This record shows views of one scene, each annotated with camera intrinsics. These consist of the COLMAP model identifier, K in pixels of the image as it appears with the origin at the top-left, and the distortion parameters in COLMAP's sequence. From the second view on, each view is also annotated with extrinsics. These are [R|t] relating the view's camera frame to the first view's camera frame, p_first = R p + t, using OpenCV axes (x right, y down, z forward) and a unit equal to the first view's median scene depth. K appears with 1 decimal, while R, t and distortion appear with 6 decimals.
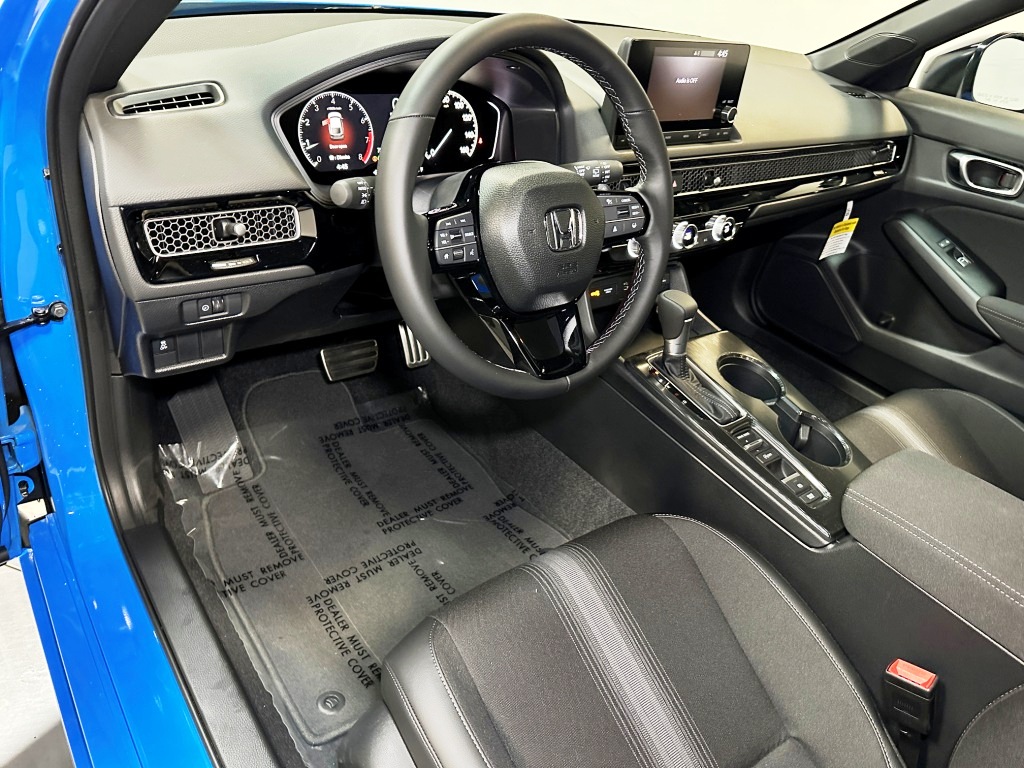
lens RADIAL K [[724.4, 0, 488.8], [0, 724.4, 398.9], [0, 0, 1]] dist [0.002283, -0.035774]
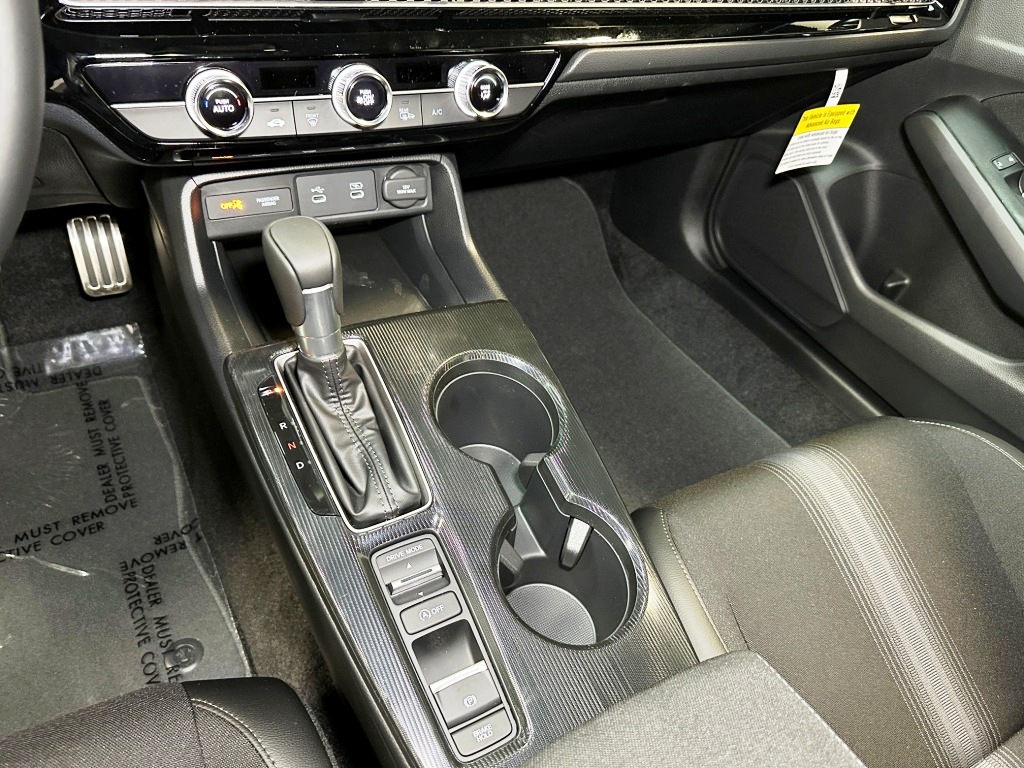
lens RADIAL K [[724.4, 0, 512.0], [0, 724.4, 388.5], [0, 0, 1]] dist [0.002283, -0.035774]
pose [[0.992583, 0.099152, -0.070336, 0.310276], [-0.088525, 0.986073, 0.140796, -0.086765], [0.083317, -0.133525, 0.987537, 0.394878]]
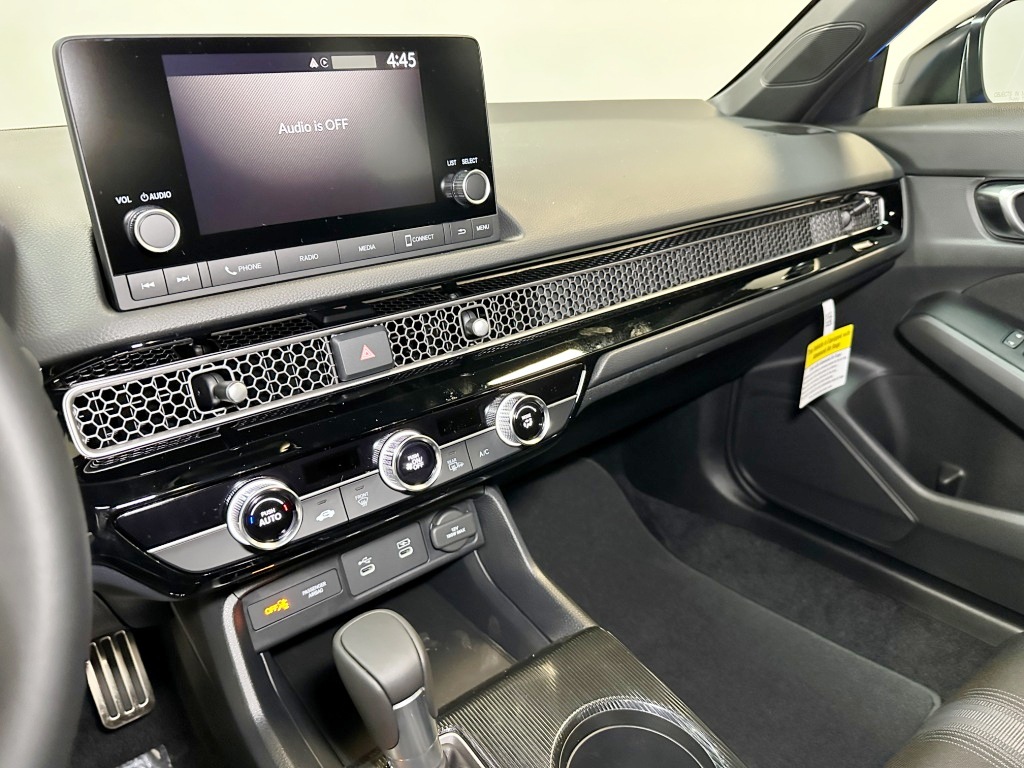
lens RADIAL K [[724.4, 0, 516.7], [0, 724.4, 386.5], [0, 0, 1]] dist [0.002283, -0.035774]
pose [[0.983374, -0.177385, -0.038853, 0.267182], [0.164866, 0.961819, -0.218455, -0.122713], [0.076120, 0.208418, 0.975073, 0.431878]]
